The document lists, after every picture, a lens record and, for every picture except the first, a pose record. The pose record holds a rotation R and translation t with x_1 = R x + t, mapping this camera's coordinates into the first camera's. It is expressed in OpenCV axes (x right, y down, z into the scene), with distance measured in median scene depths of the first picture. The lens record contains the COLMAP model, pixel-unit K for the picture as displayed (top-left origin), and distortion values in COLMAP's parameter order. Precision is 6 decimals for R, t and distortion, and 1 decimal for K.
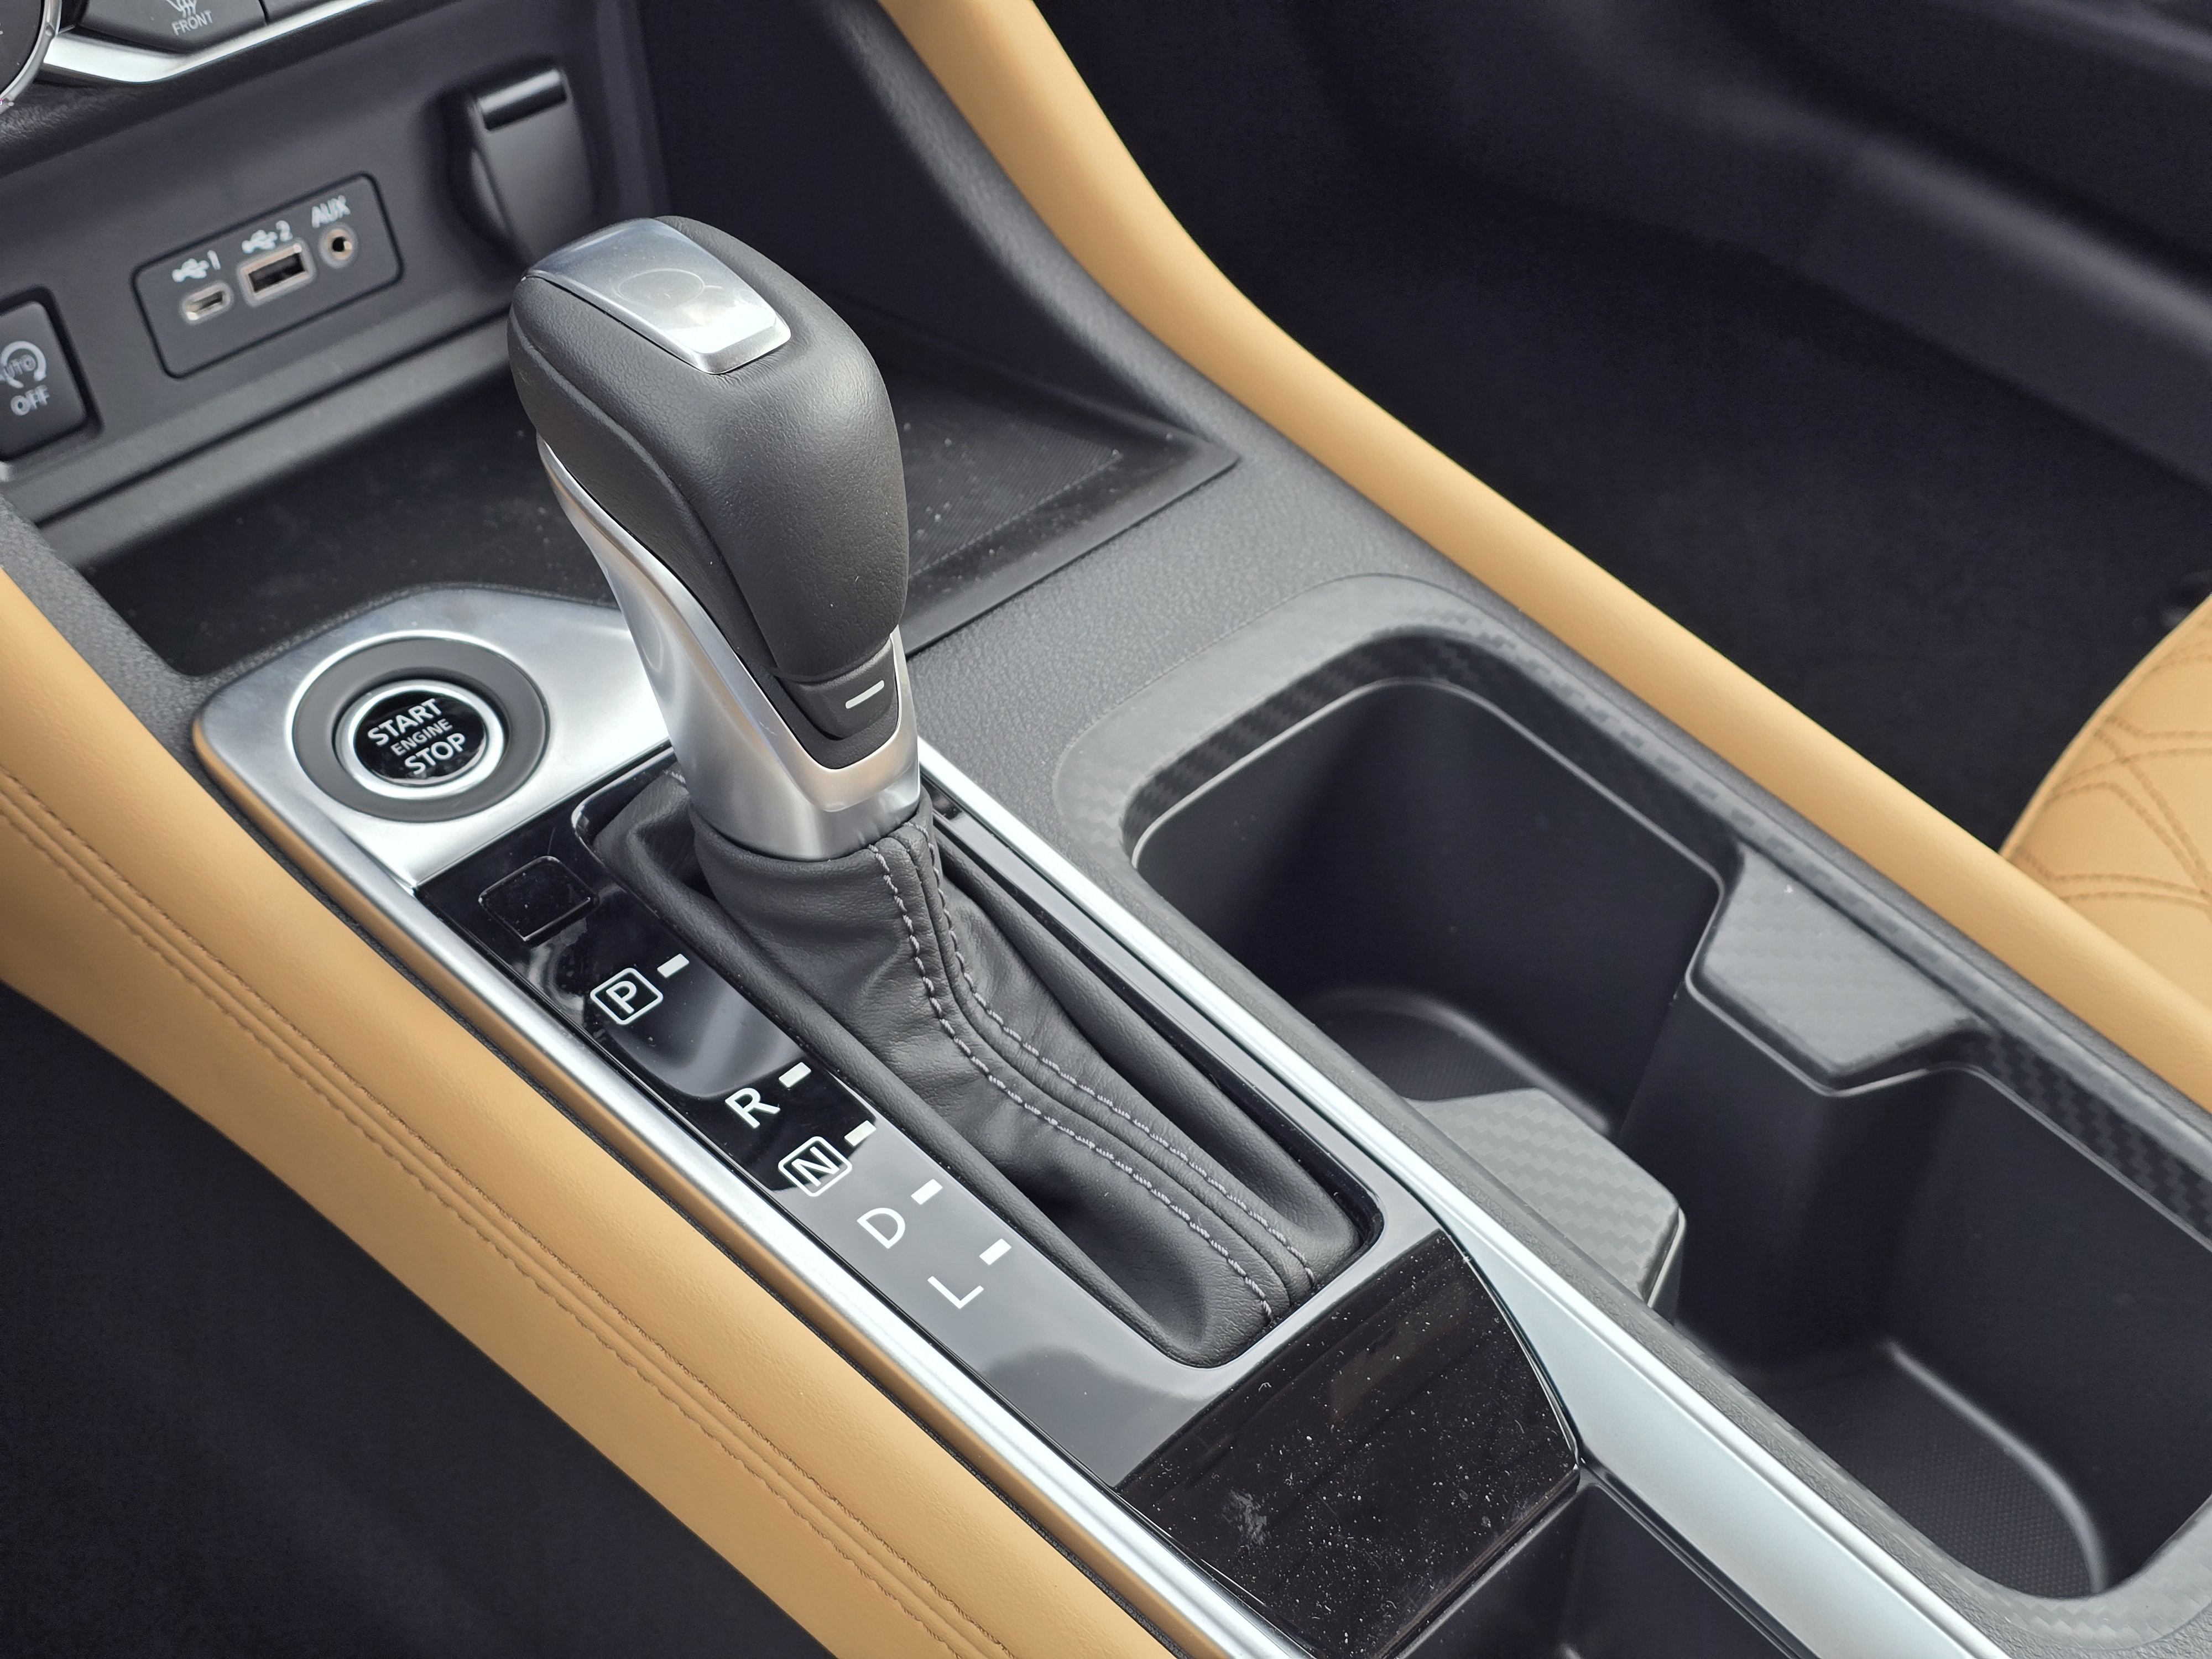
lens RADIAL K [[2989.1, 0, 1097.4], [0, 2989.1, 837.2], [0, 0, 1]] dist [0.041239, 0.000000]
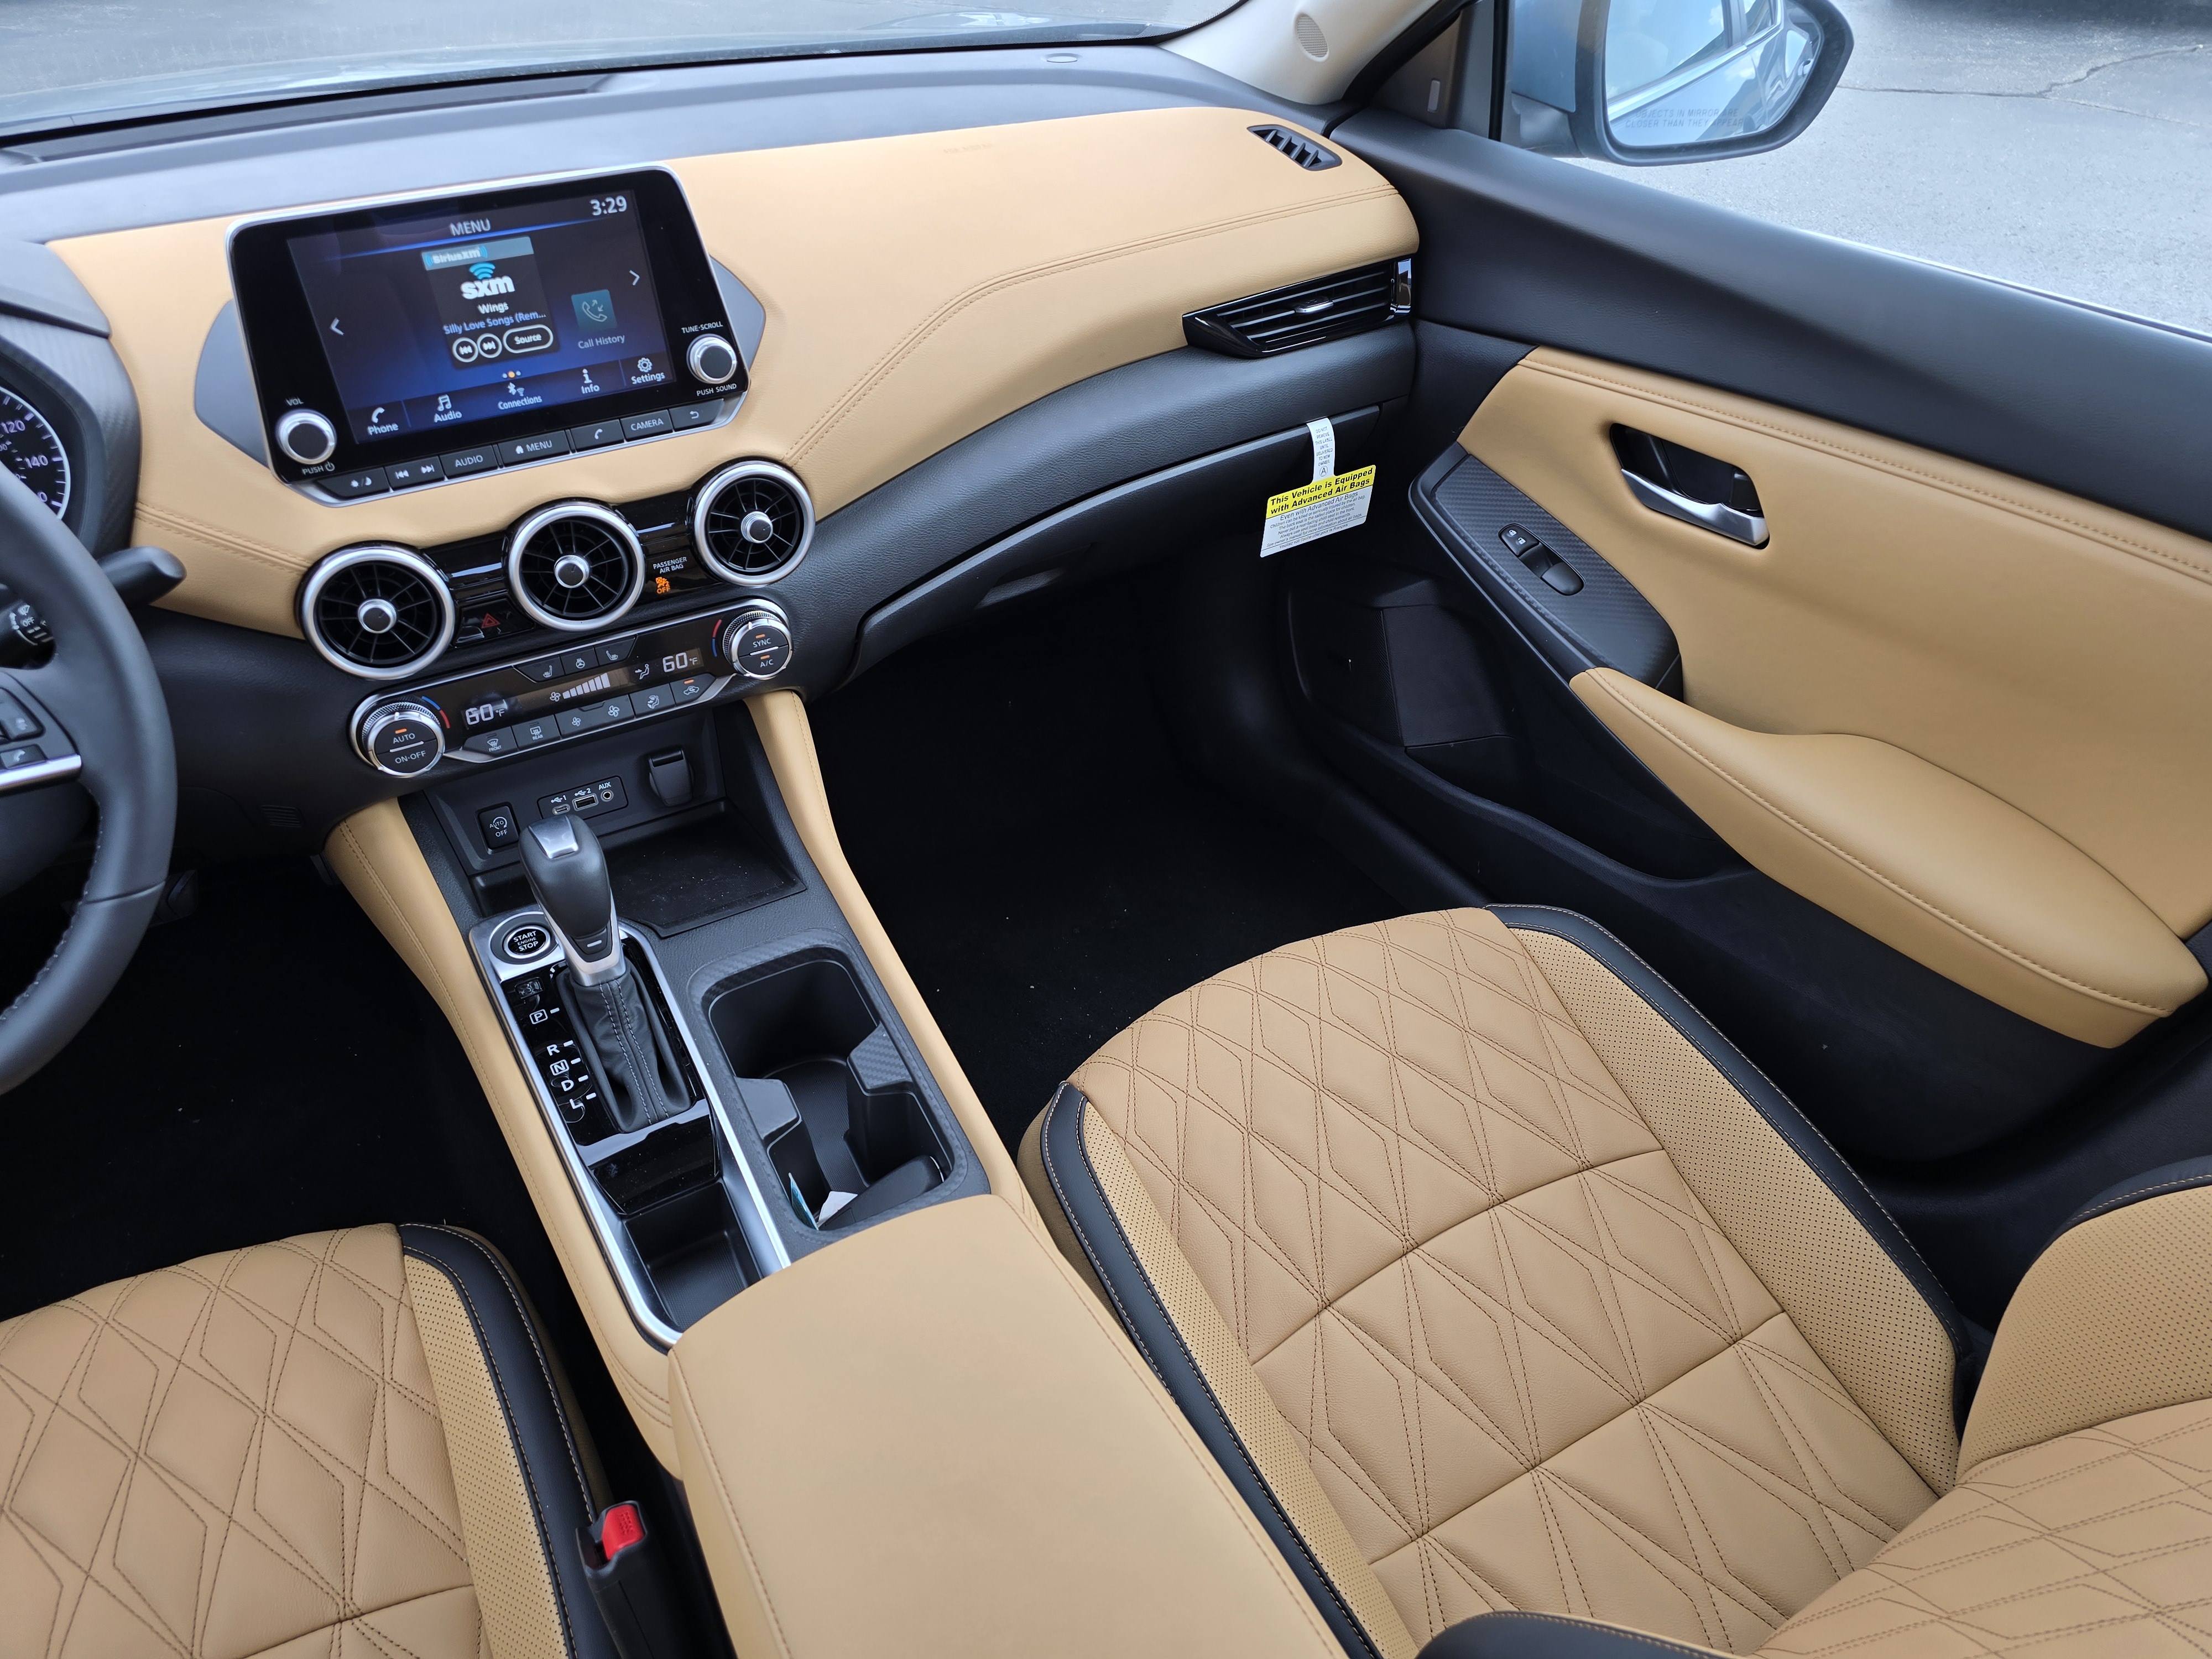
lens RADIAL K [[1497.1, 0, 1119.8], [0, 1497.1, 816.5], [0, 0, 1]] dist [0.055778, -0.061892]
pose [[0.966669, 0.105927, -0.233090, 0.847018], [-0.136983, 0.983116, -0.121321, -0.056460], [0.216304, 0.149207, 0.964858, -0.614317]]
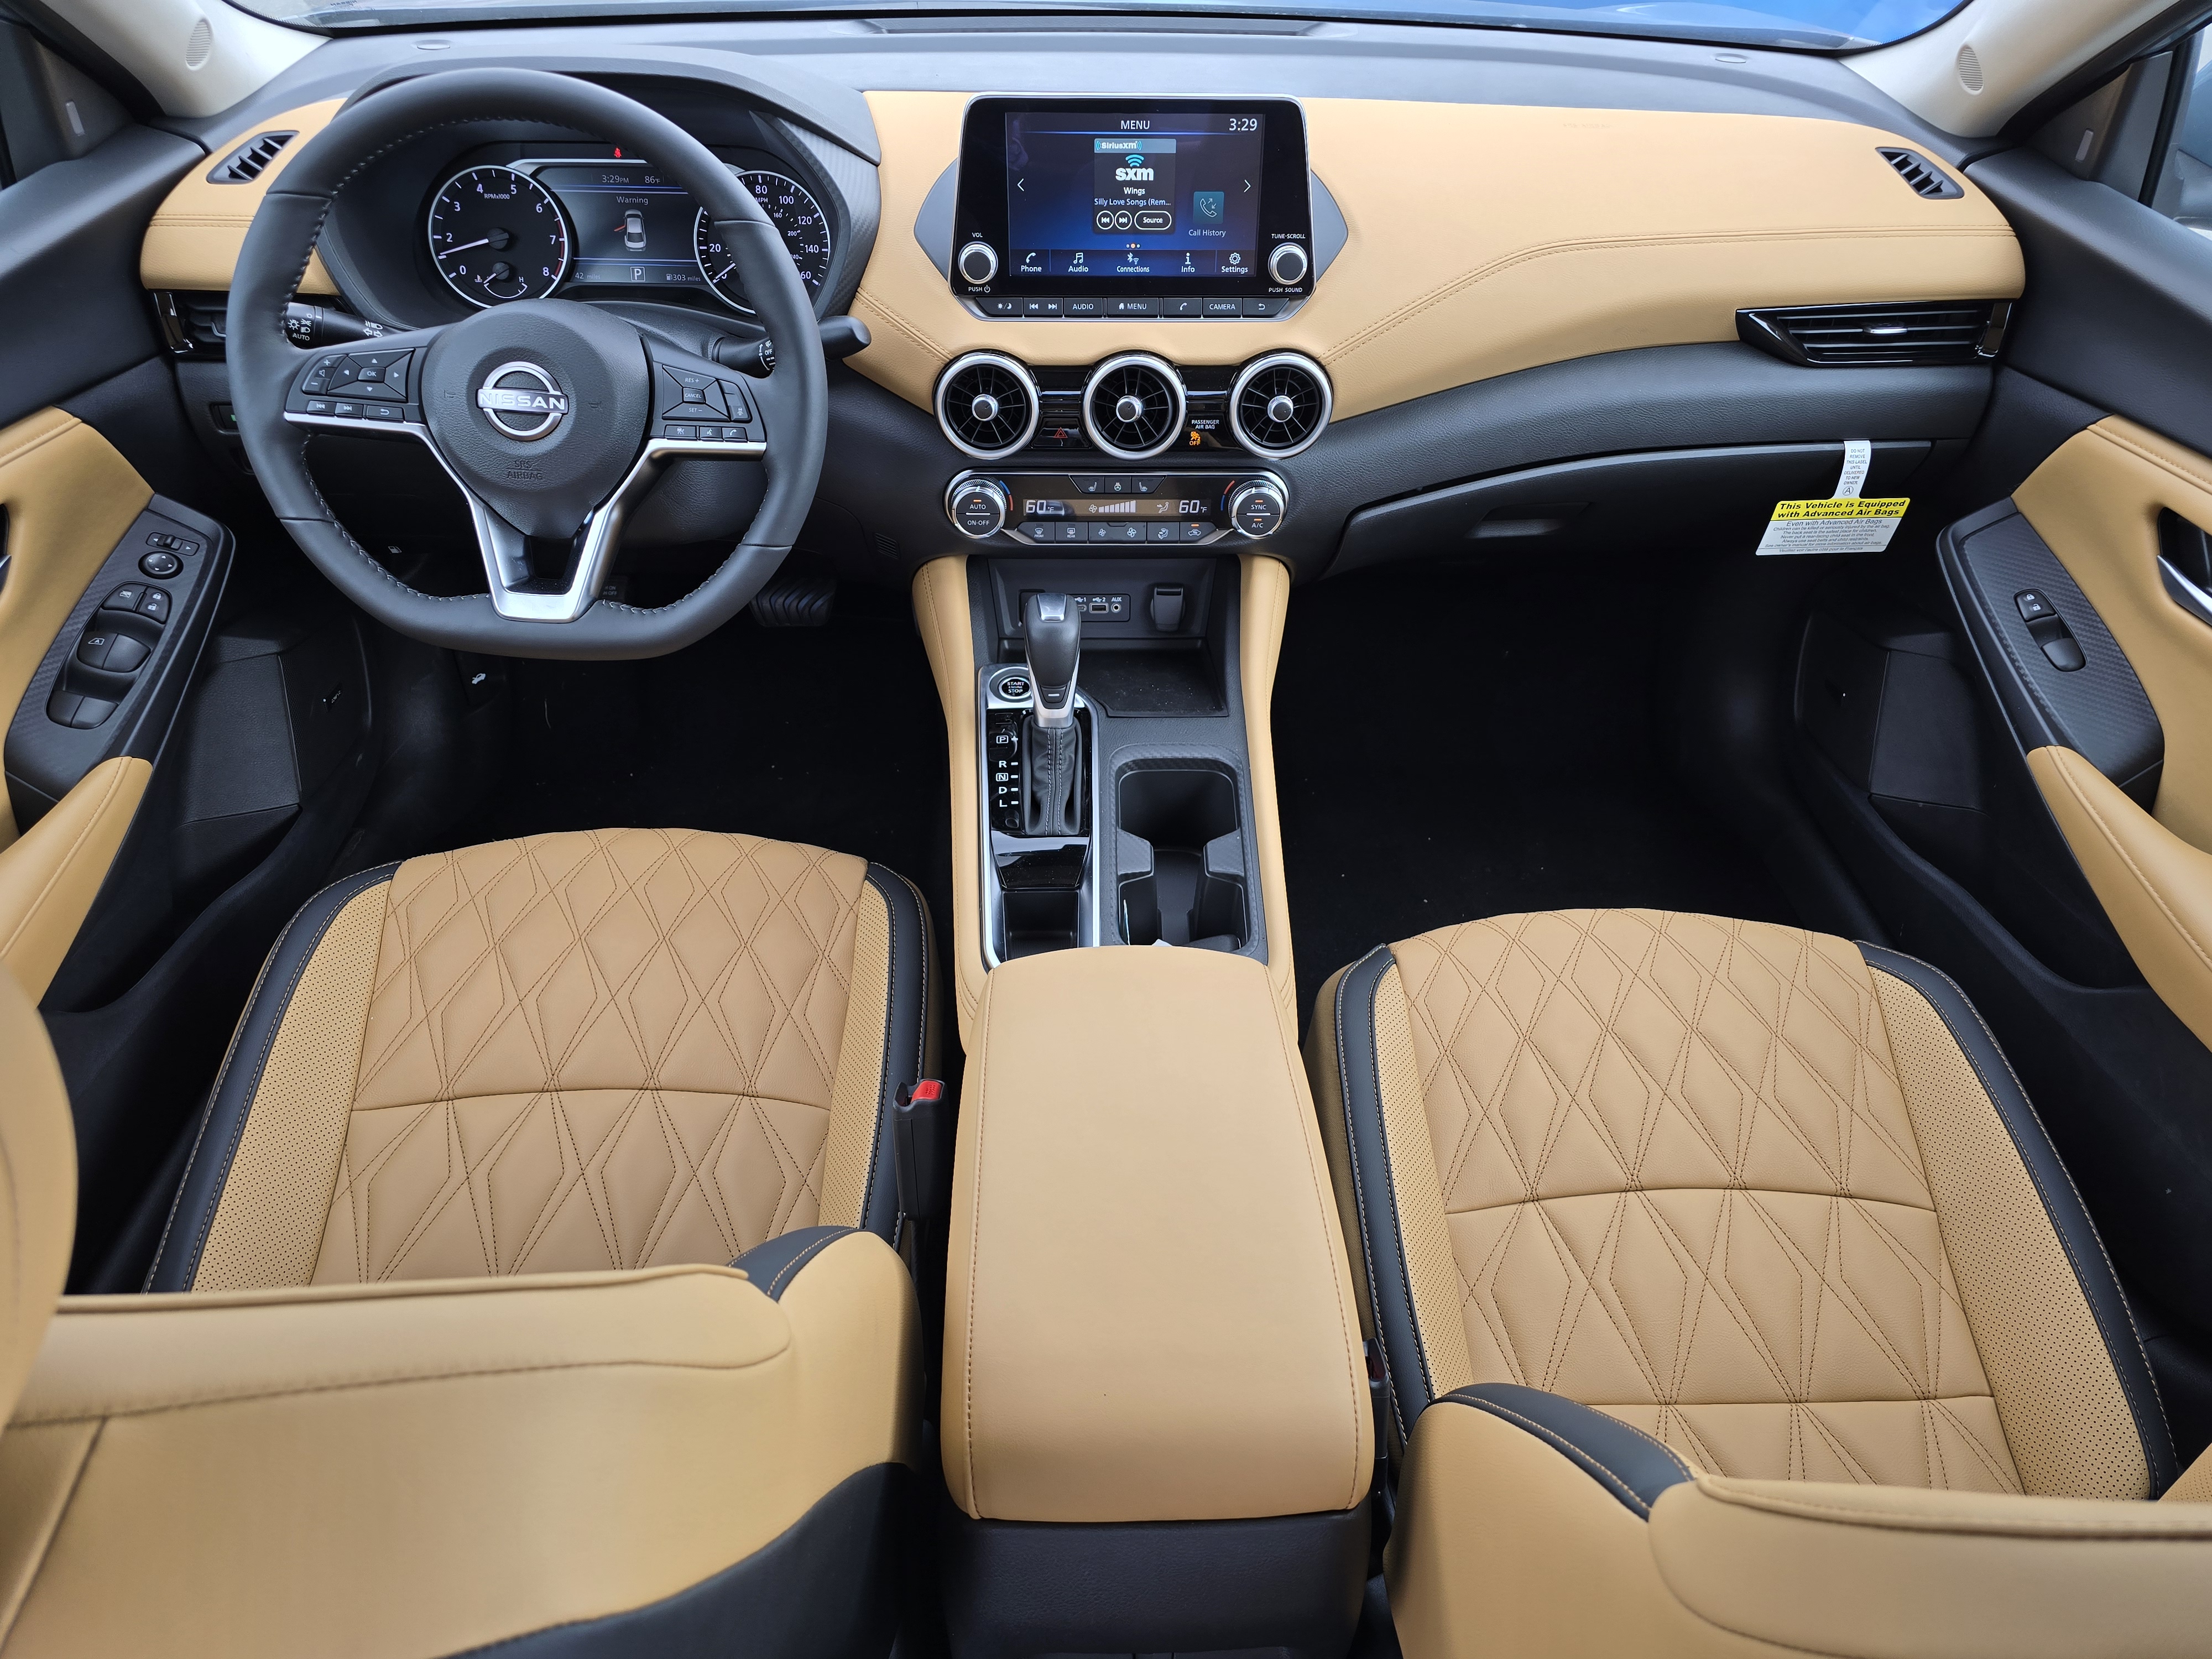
lens RADIAL K [[1497.1, 0, 1115.0], [0, 1497.1, 823.7], [0, 0, 1]] dist [0.055778, -0.061892]
pose [[0.735874, 0.391200, -0.552676, 1.211627], [-0.463194, 0.886194, 0.010542, 0.056307], [0.493903, 0.248239, 0.833329, -0.787074]]
